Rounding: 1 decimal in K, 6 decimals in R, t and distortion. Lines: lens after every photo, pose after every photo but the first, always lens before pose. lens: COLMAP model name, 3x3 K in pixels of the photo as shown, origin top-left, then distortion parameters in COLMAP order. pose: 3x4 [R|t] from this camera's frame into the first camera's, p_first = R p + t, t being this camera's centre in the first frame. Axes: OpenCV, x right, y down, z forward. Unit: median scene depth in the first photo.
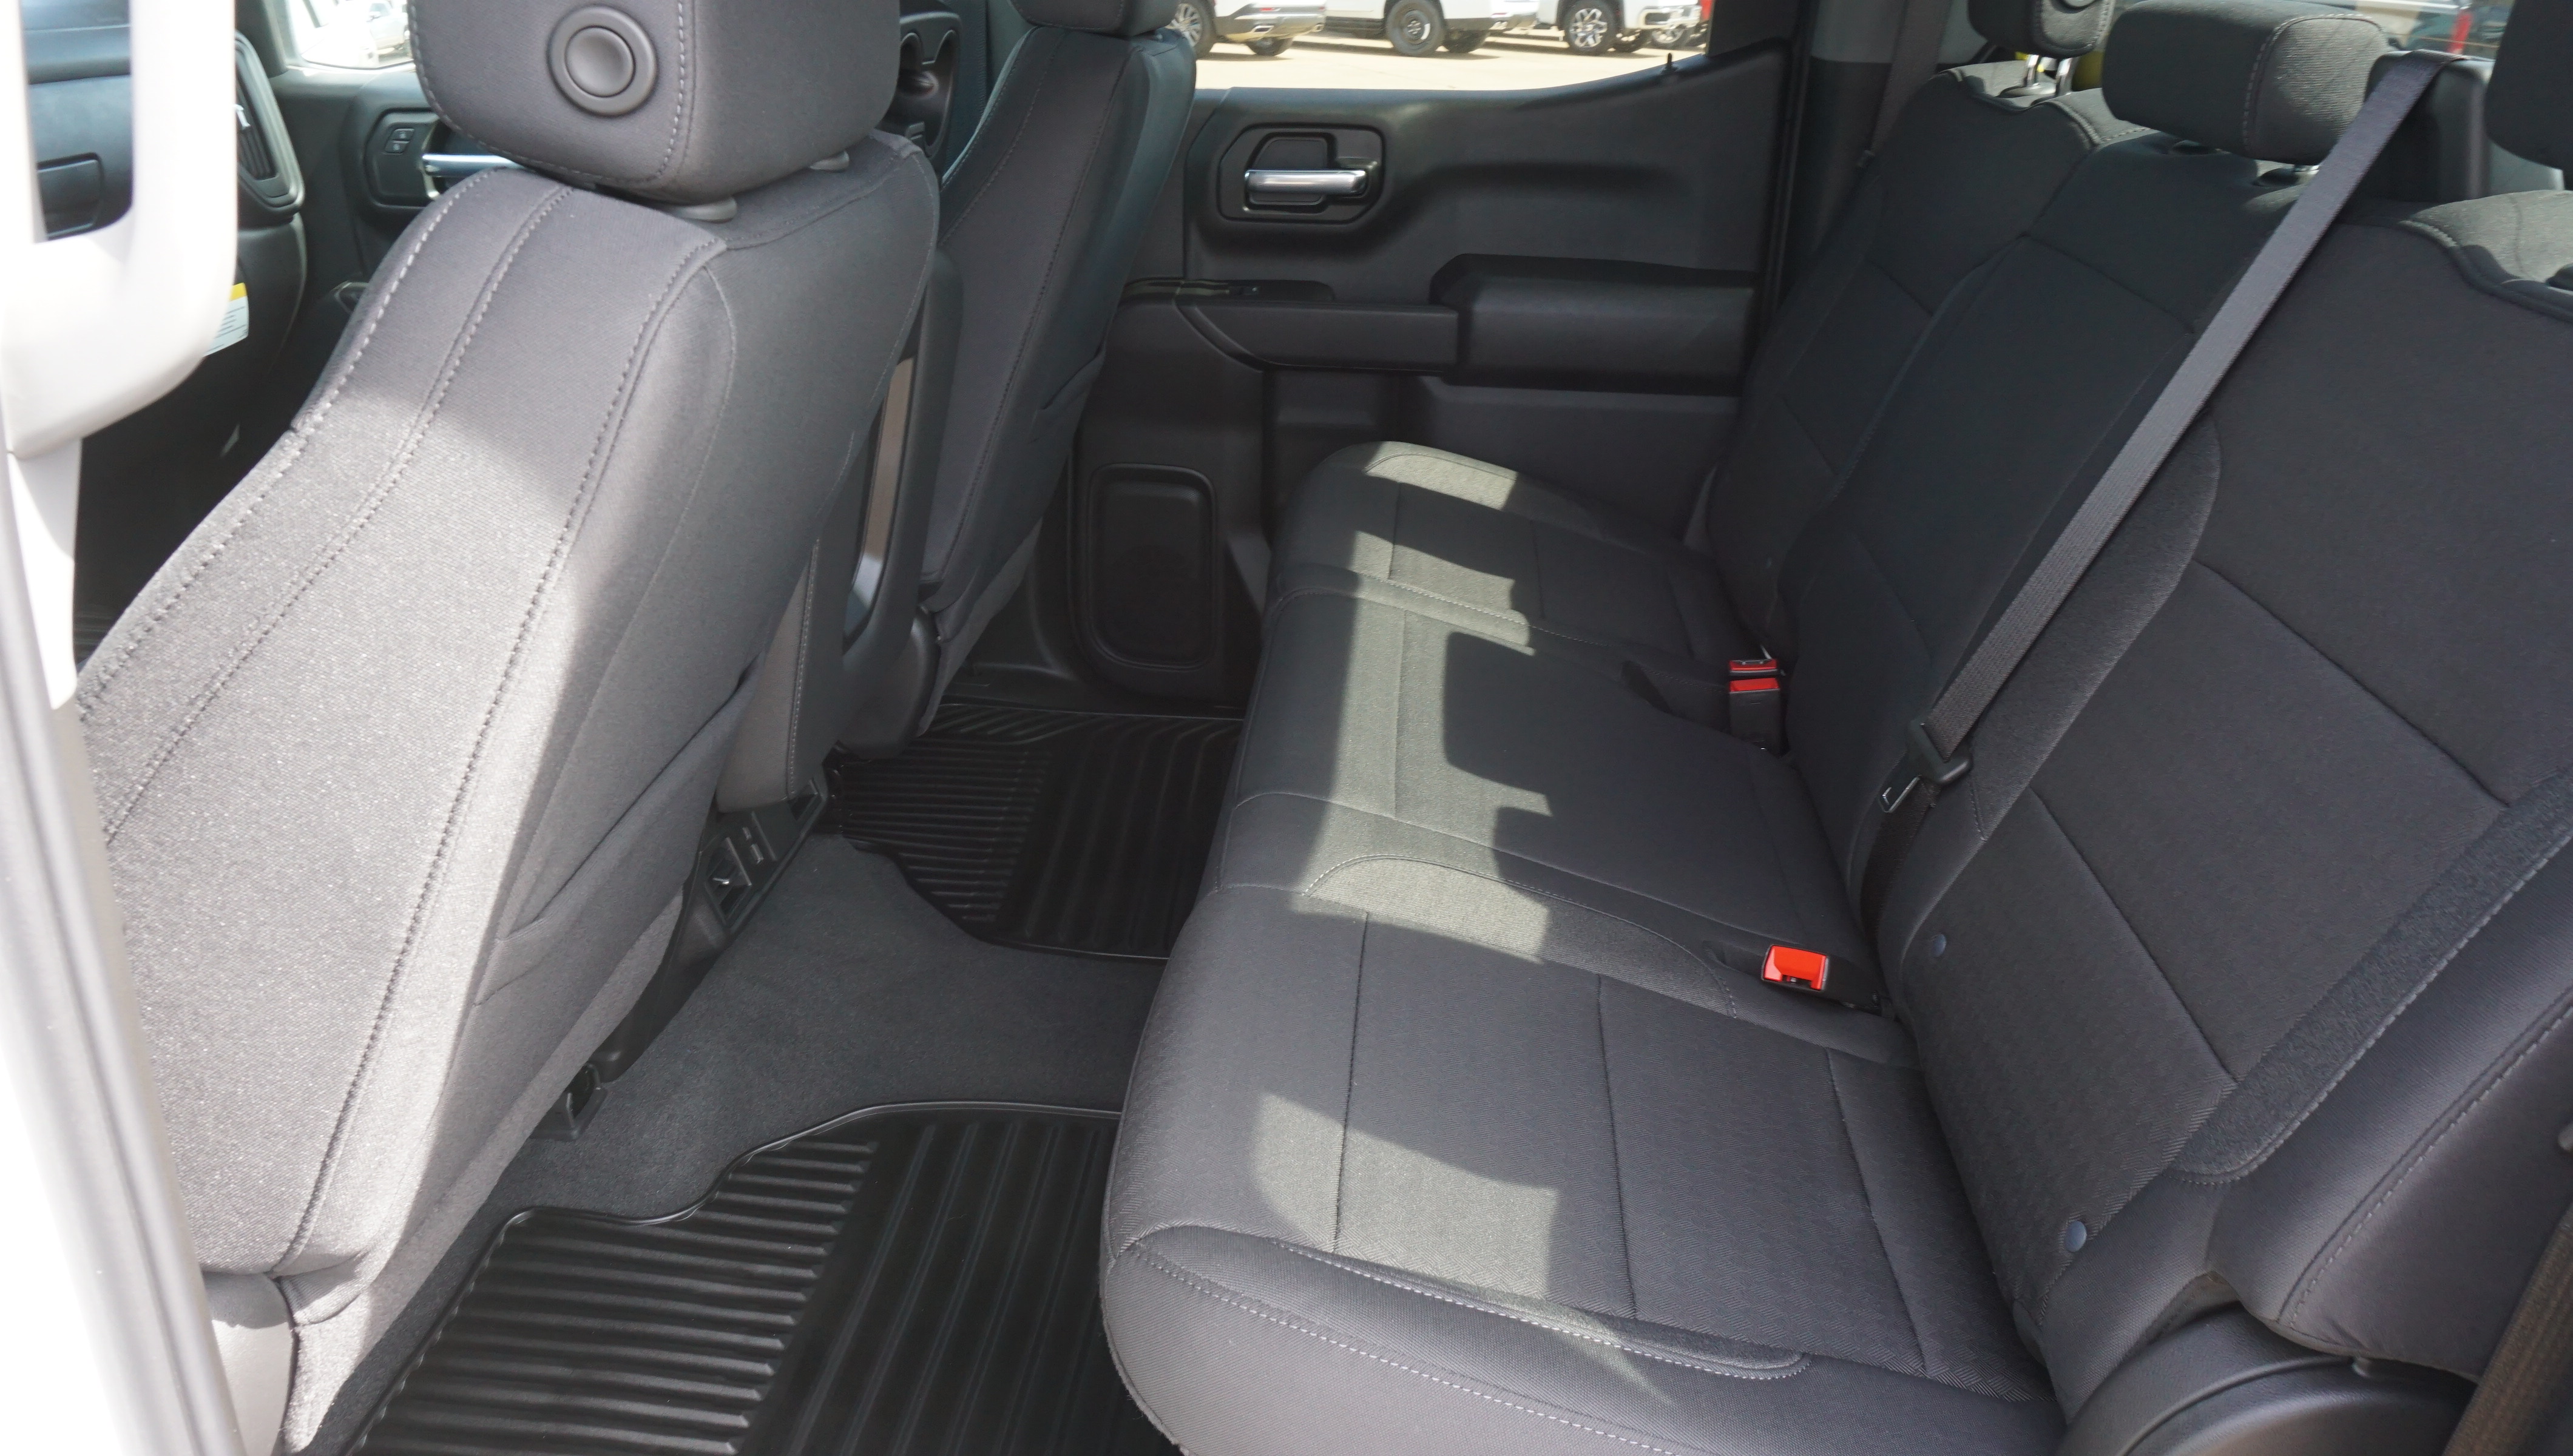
lens RADIAL K [[1692.4, 0, 1286.5], [0, 1692.4, 728.0], [0, 0, 1]] dist [-0.064484, 0.028476]
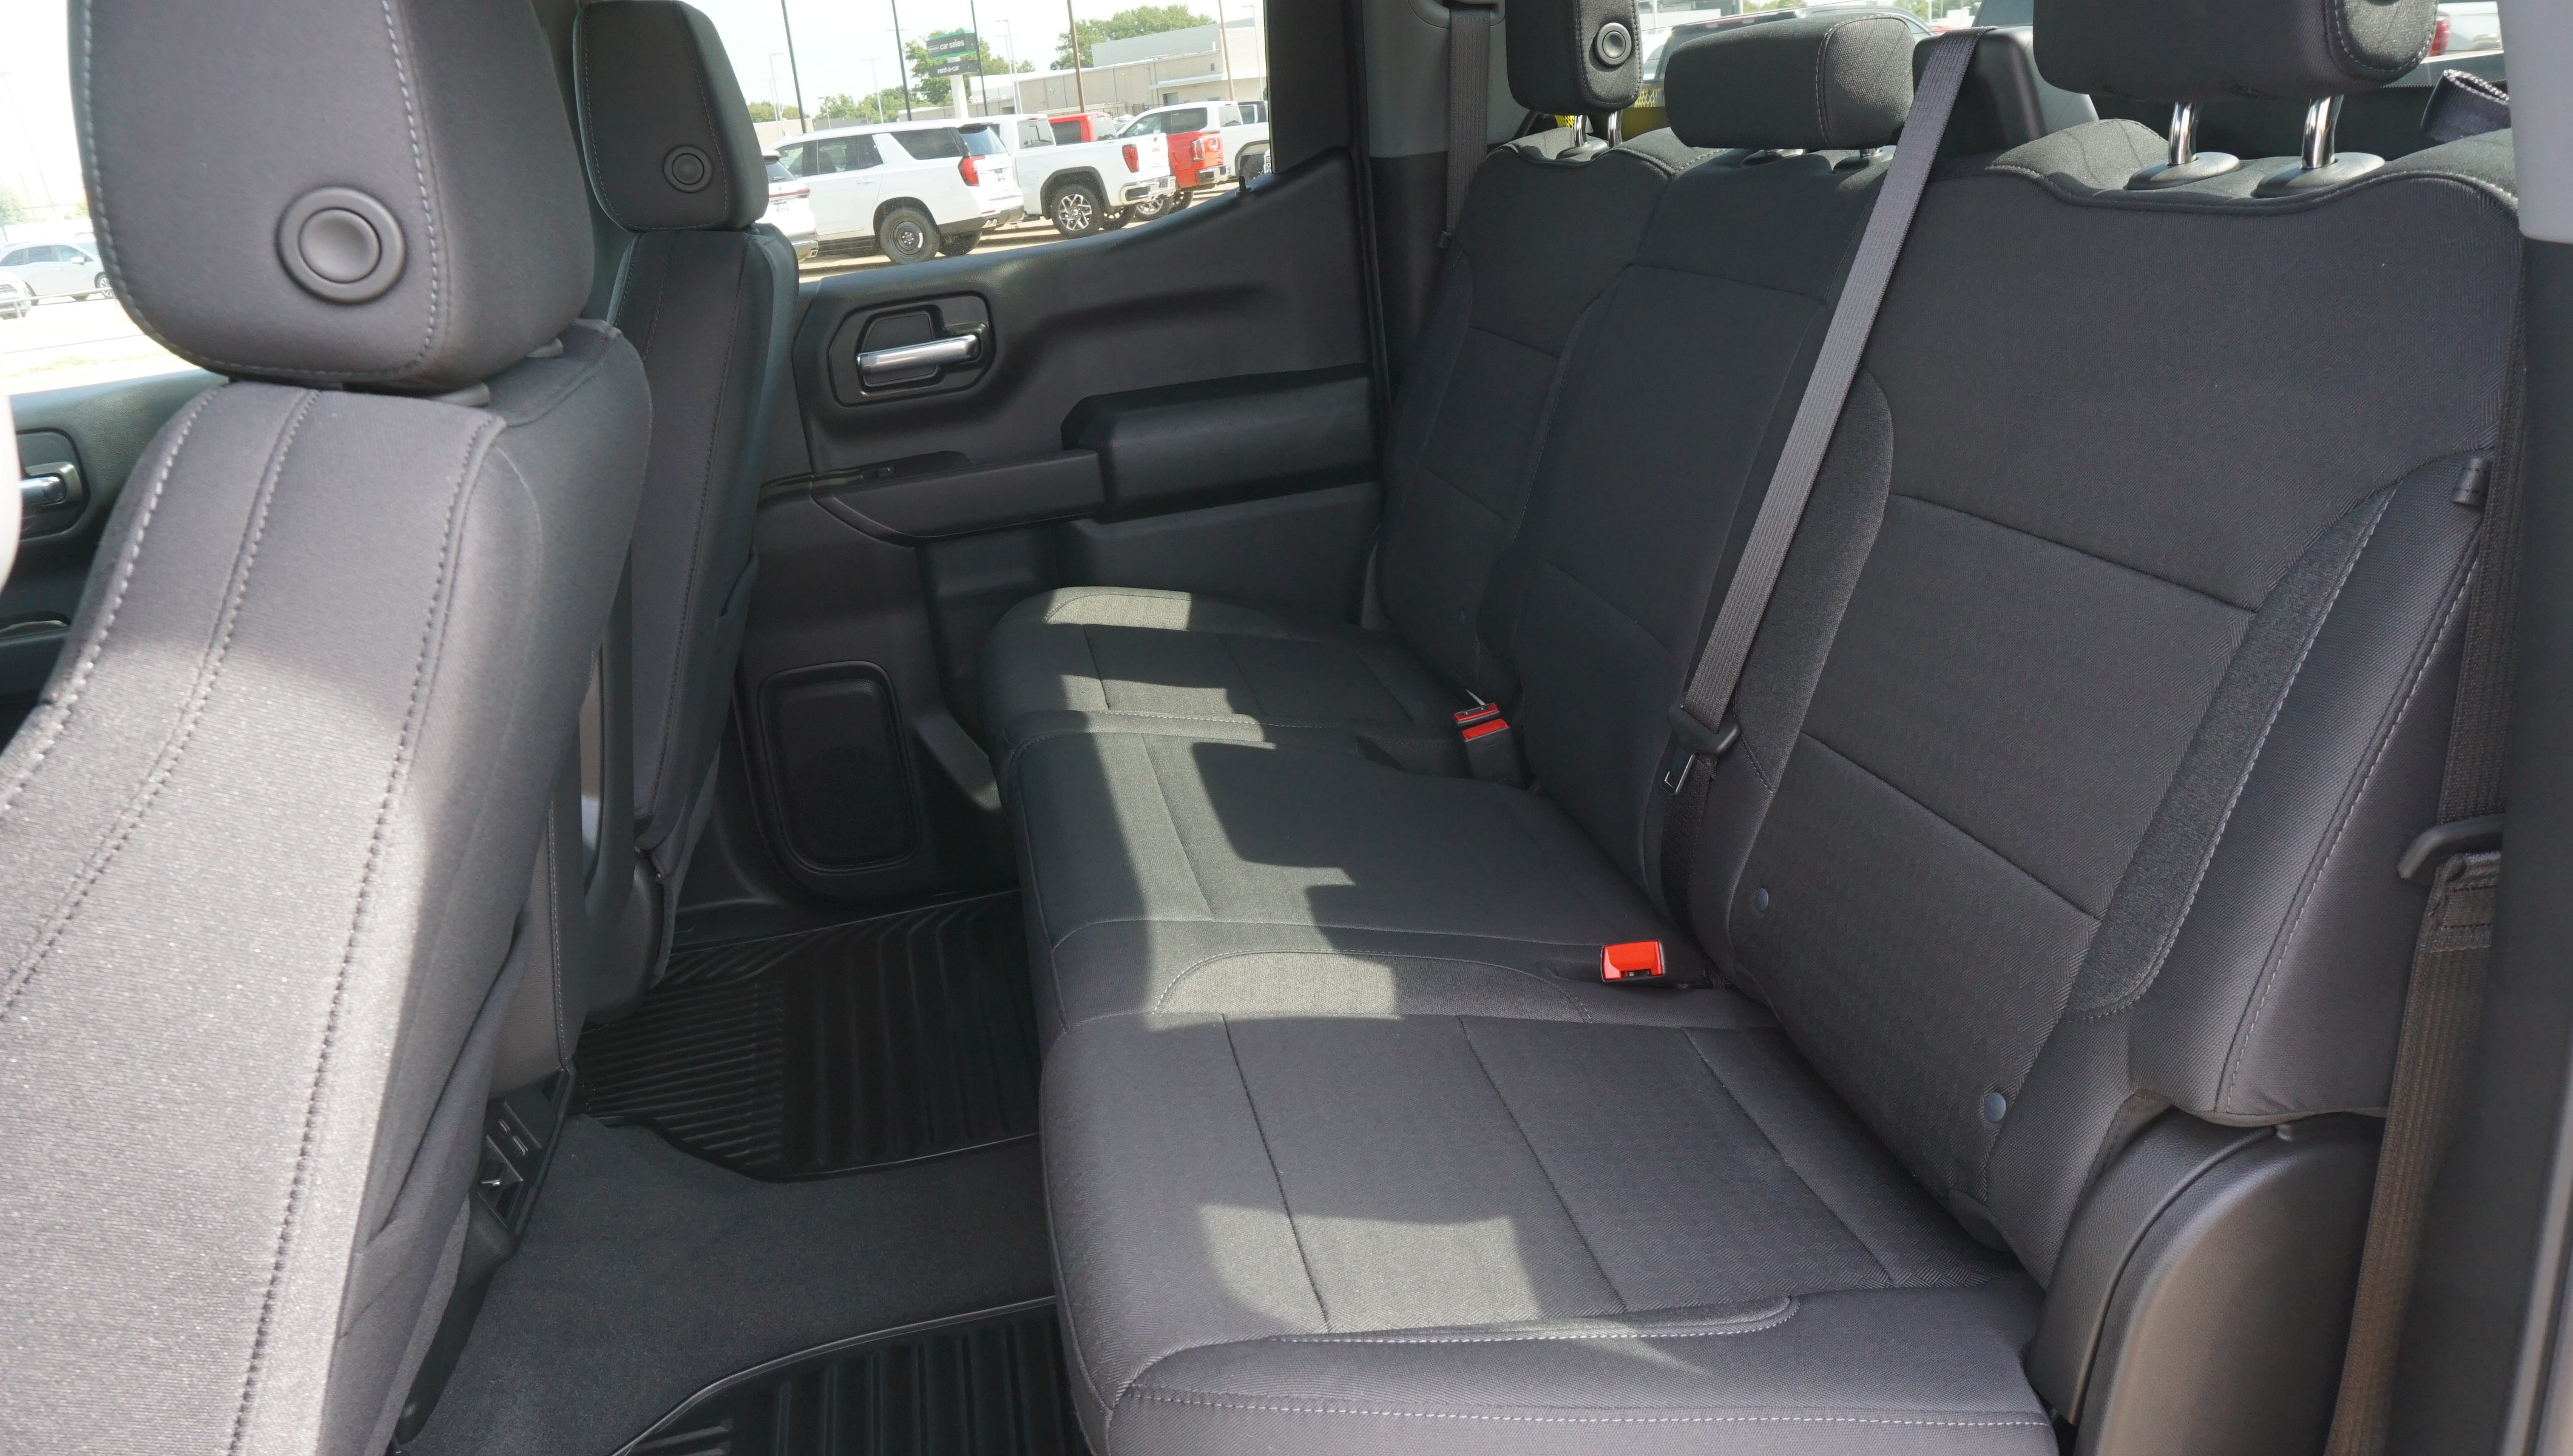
lens RADIAL K [[1692.4, 0, 1286.5], [0, 1692.4, 728.0], [0, 0, 1]] dist [-0.064484, 0.028476]
pose [[0.948976, -0.218395, 0.227482, -0.102371], [0.240367, 0.967895, -0.073499, 0.028898], [-0.204127, 0.124428, 0.971005, 0.018946]]
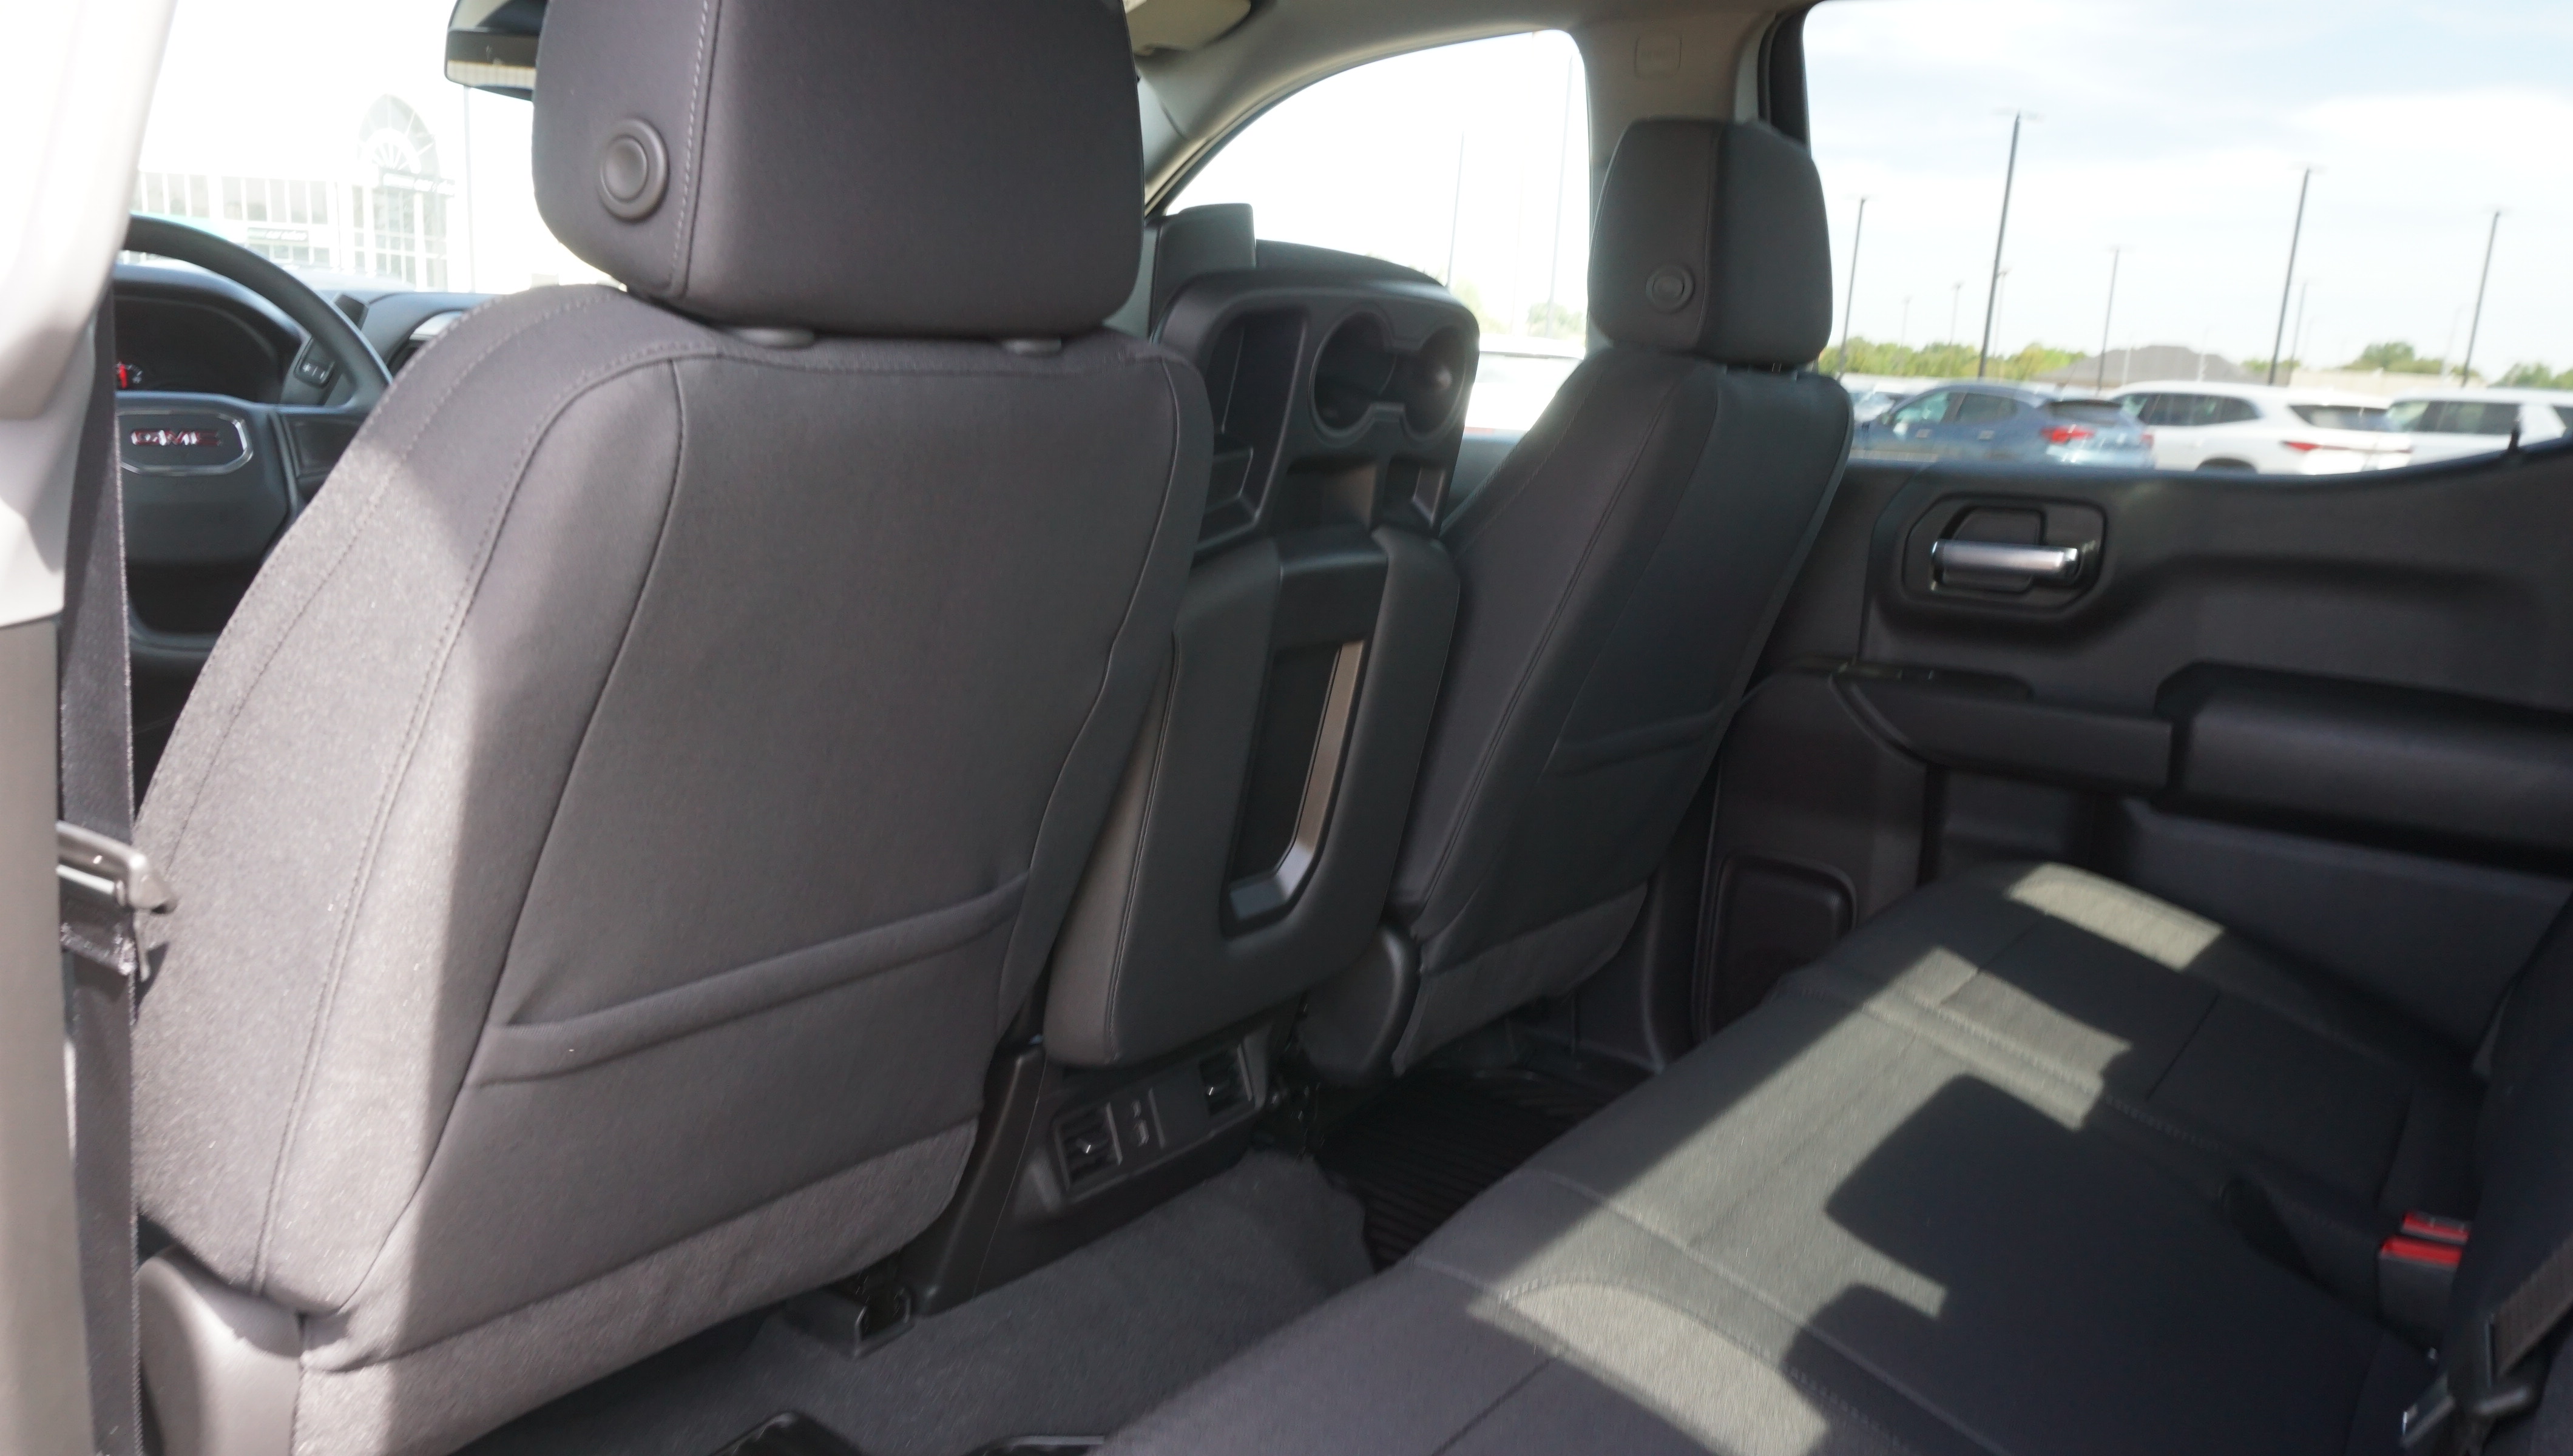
lens RADIAL K [[1696.6, 0, 1286.5], [0, 1696.6, 728.0], [0, 0, 1]] dist [-0.043922, 0.032918]
pose [[0.841908, 0.120249, -0.526052, 0.301548], [-0.250024, 0.950828, -0.182797, 0.015010], [0.478203, 0.285424, 0.830575, 0.230158]]
